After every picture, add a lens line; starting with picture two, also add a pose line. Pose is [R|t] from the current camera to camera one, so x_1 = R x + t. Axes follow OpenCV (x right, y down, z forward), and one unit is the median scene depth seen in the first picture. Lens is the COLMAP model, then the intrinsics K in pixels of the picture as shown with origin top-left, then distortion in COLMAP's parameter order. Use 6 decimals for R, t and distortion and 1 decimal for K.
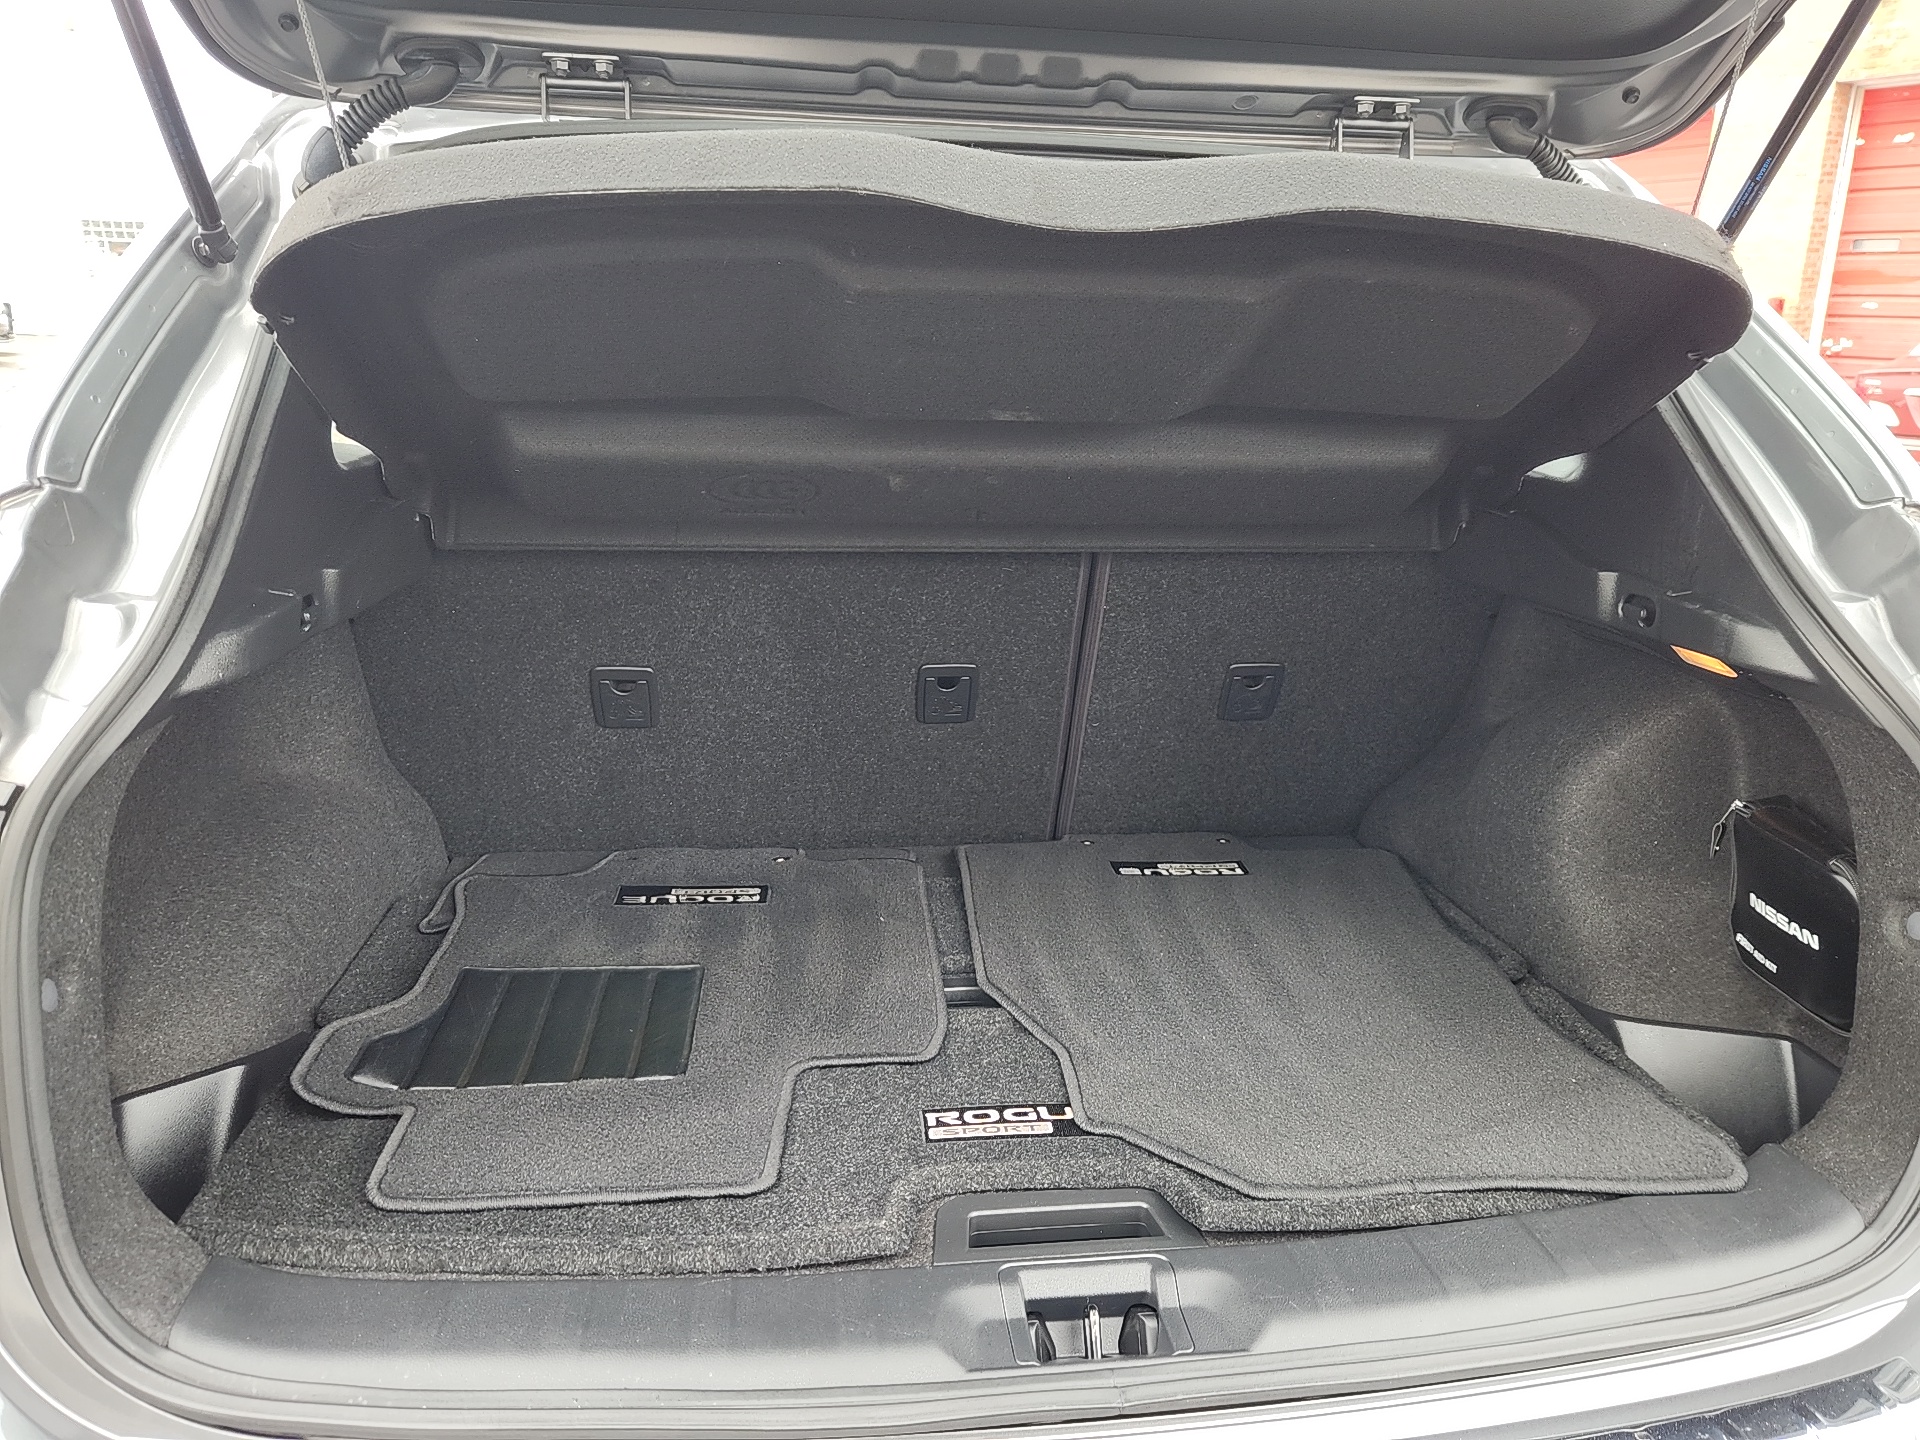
lens RADIAL K [[1470.8, 0, 972.9], [0, 1470.8, 734.6], [0, 0, 1]] dist [0.062308, -0.053781]
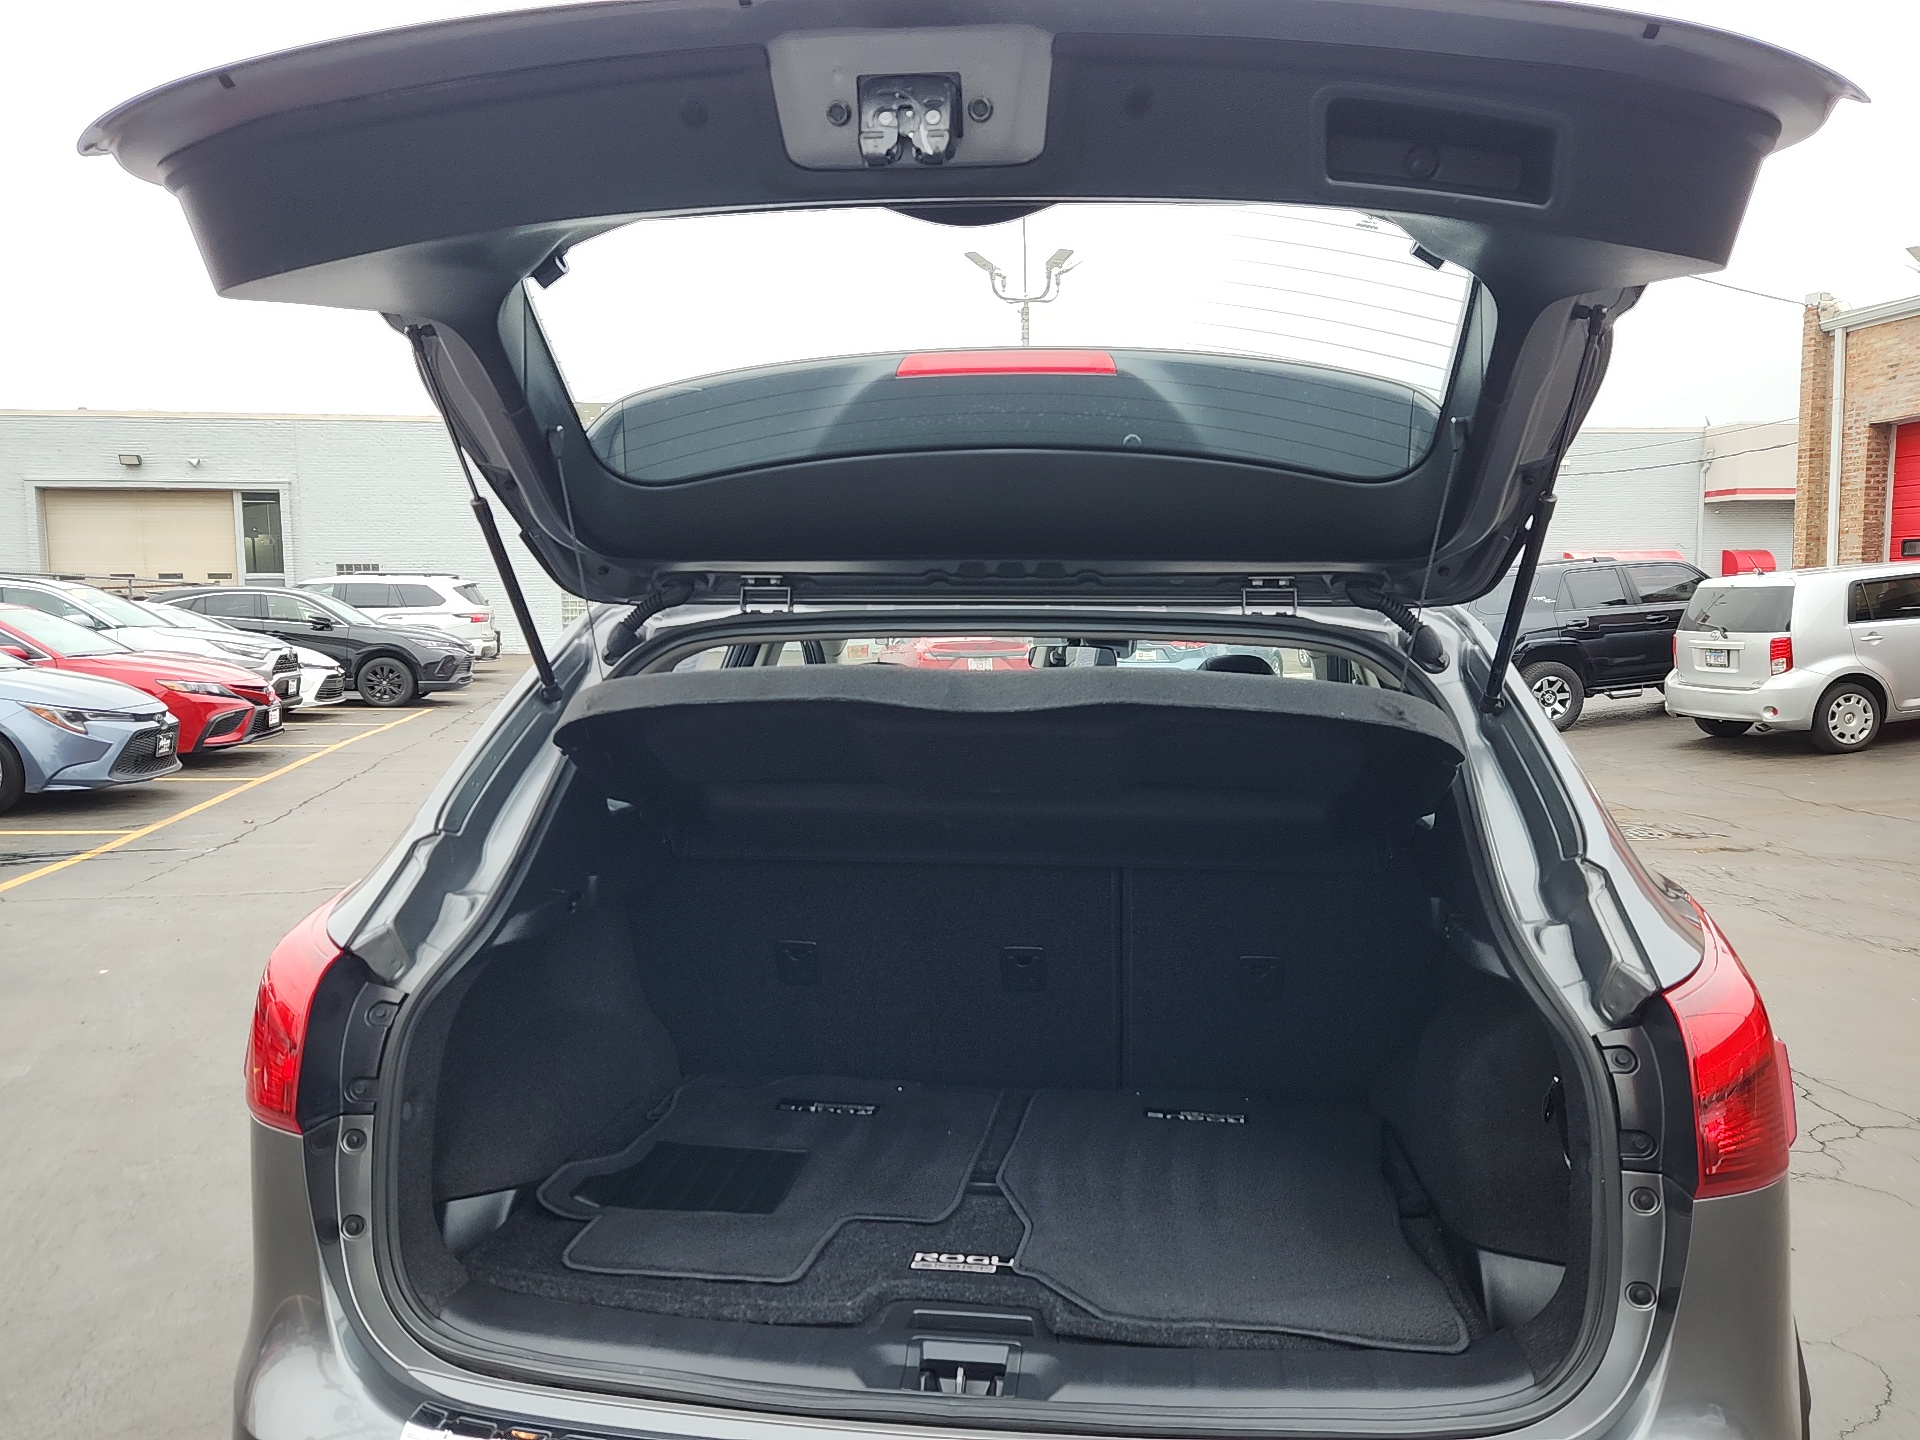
lens RADIAL K [[1470.8, 0, 950.8], [0, 1470.8, 706.4], [0, 0, 1]] dist [0.062308, -0.053781]
pose [[0.964848, -0.006074, -0.262738, 0.412958], [-0.049454, 0.977677, -0.204212, 0.023234], [0.258113, 0.210027, 0.943009, -0.530830]]
